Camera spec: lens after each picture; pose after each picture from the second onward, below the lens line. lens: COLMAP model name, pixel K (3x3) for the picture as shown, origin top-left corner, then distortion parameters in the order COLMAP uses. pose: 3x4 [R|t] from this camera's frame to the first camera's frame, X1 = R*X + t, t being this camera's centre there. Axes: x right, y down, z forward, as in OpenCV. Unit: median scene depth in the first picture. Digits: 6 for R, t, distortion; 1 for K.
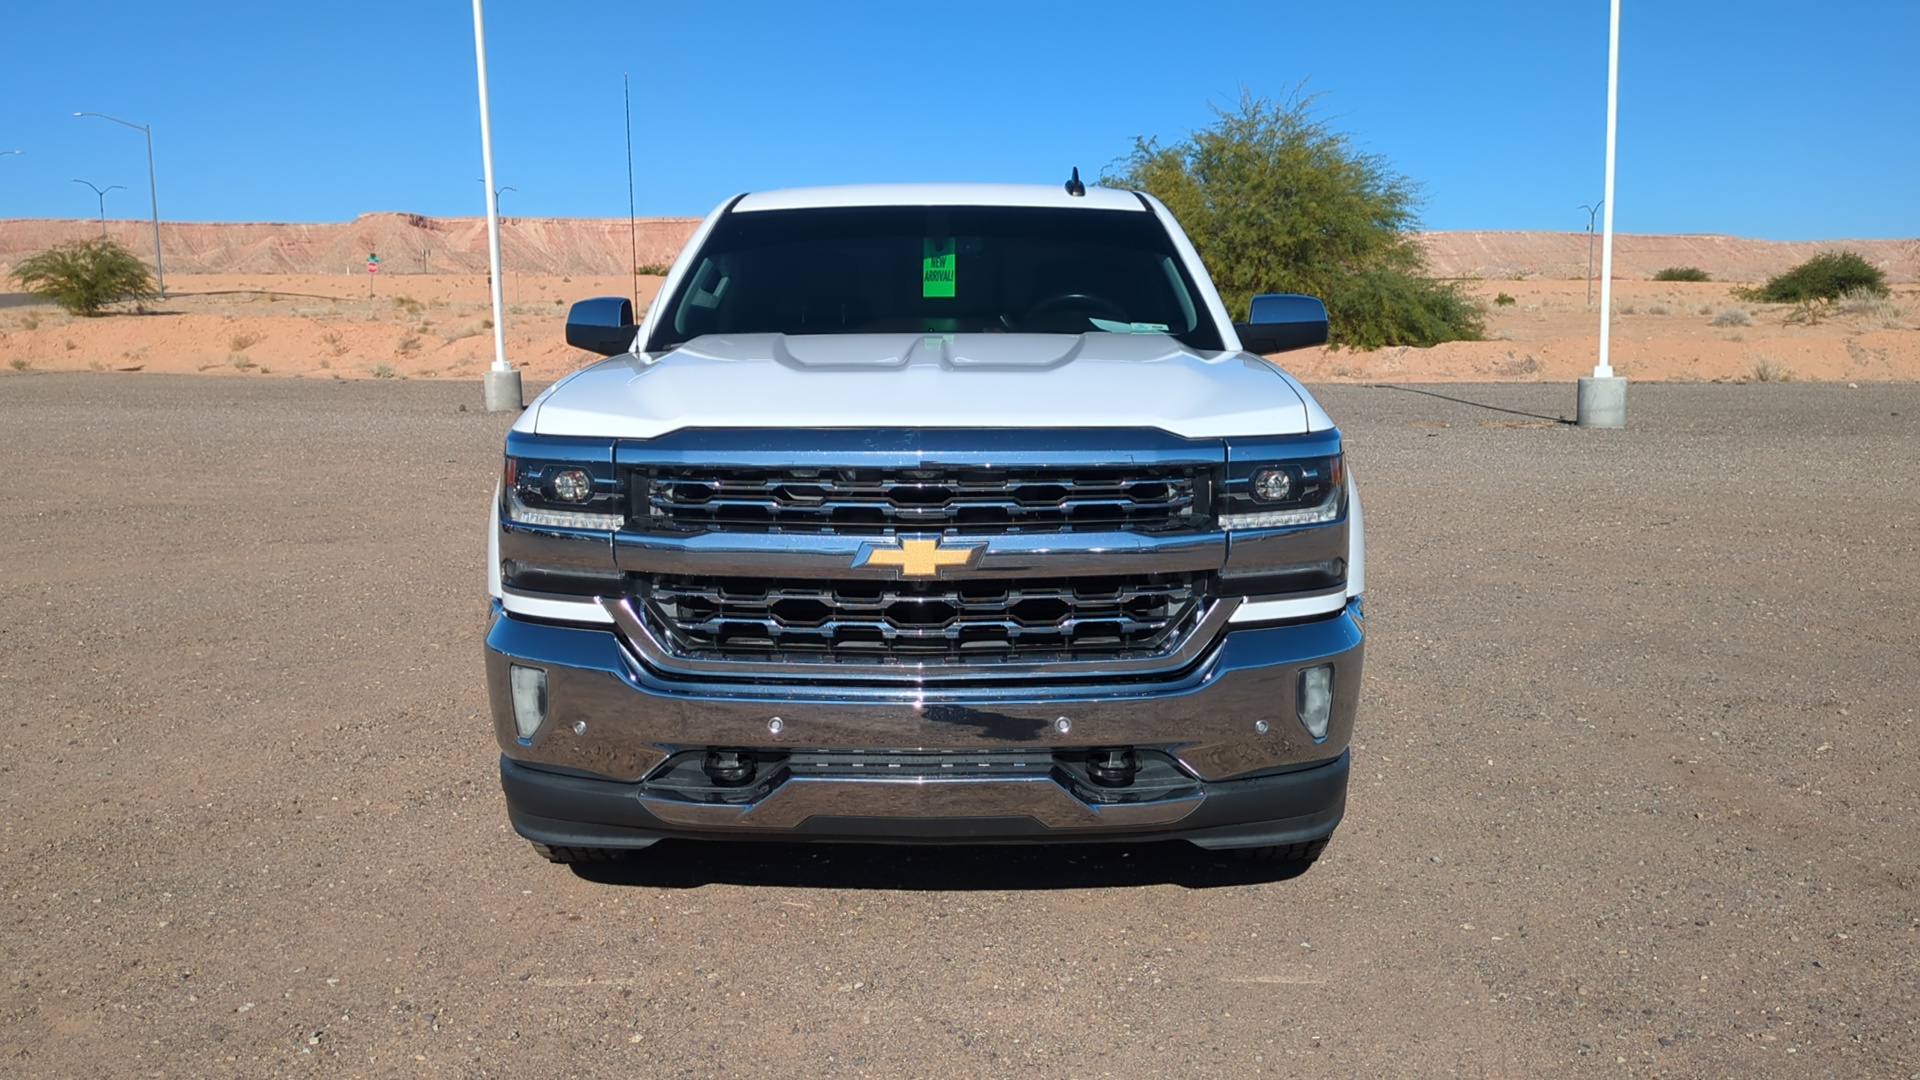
lens RADIAL K [[1663.4, 0, 974.9], [0, 1663.4, 531.4], [0, 0, 1]] dist [0.018615, -0.010423]
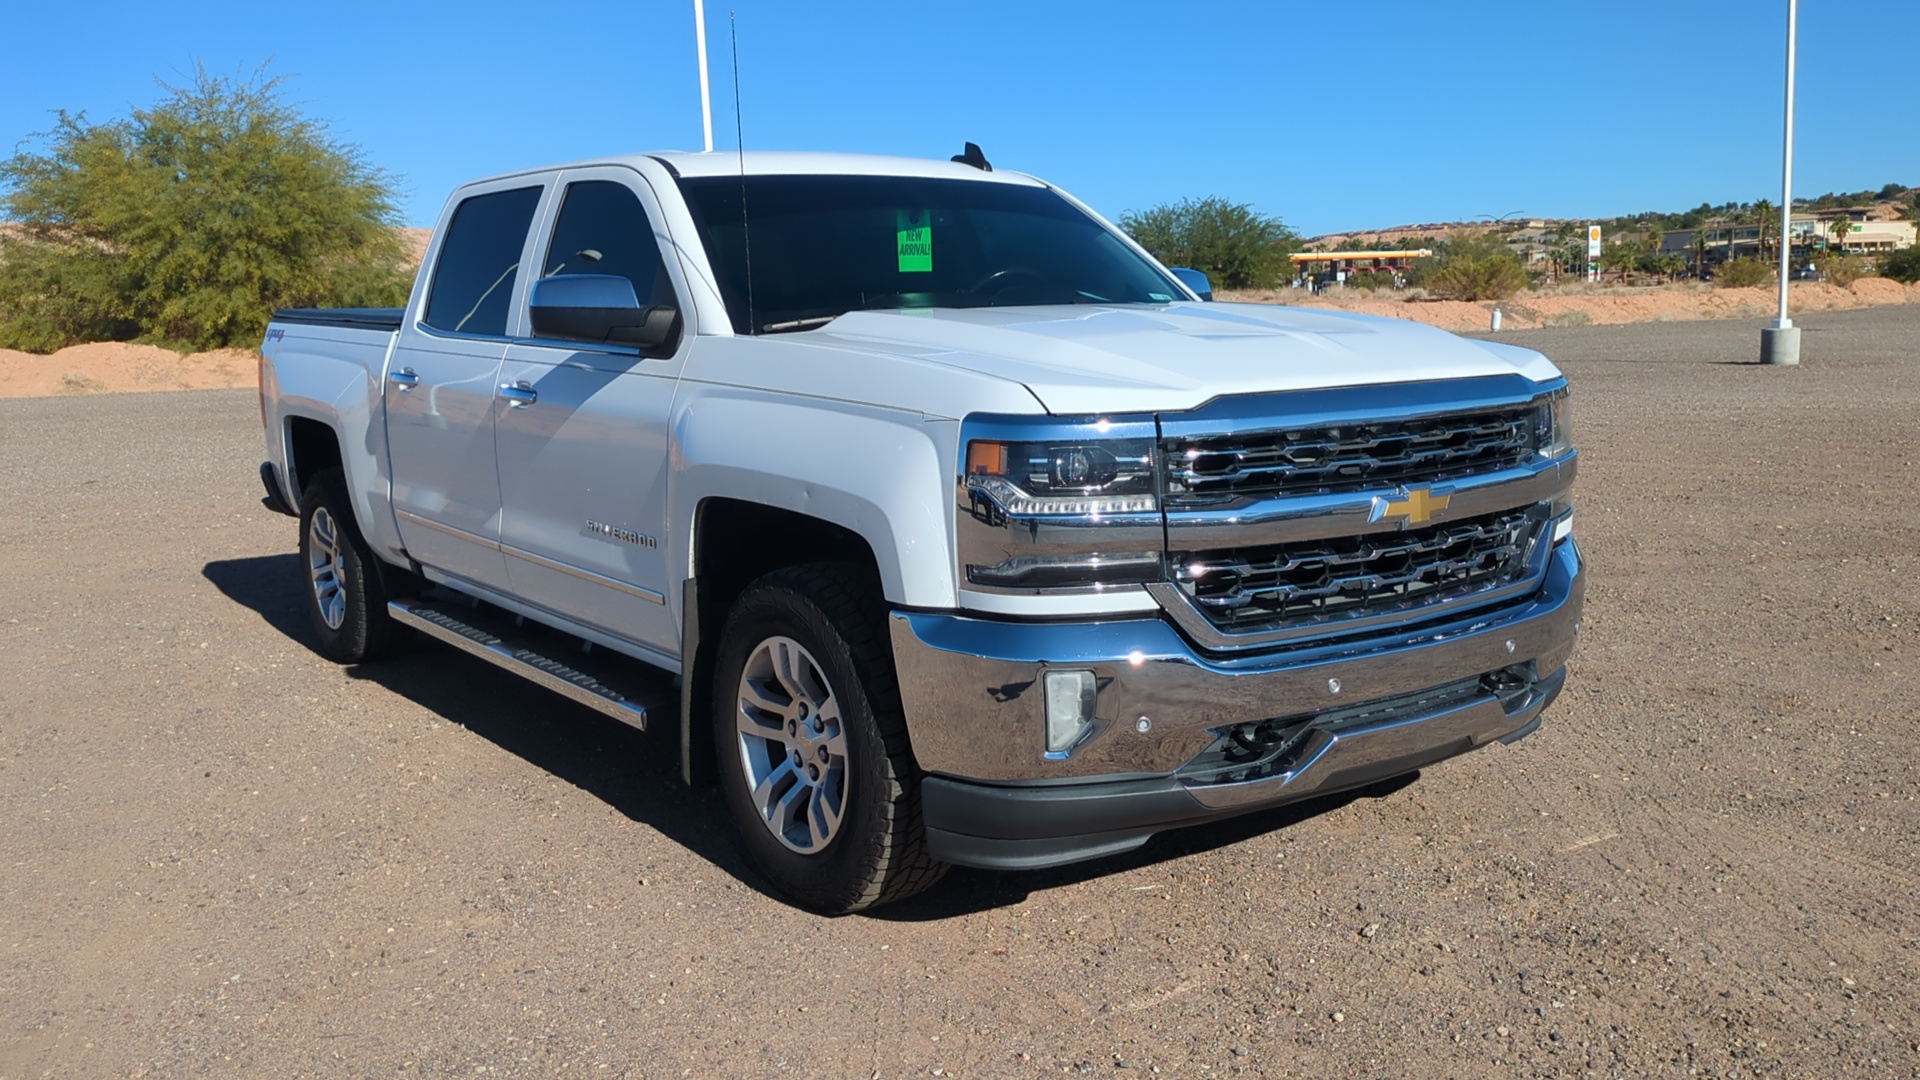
lens RADIAL K [[1663.4, 0, 974.9], [0, 1663.4, 531.4], [0, 0, 1]] dist [0.018615, -0.010423]
pose [[0.794775, -0.095085, 0.599409, -0.585373], [0.094266, 0.995005, 0.032848, -0.019659], [-0.599538, 0.030397, 0.799769, 0.213161]]
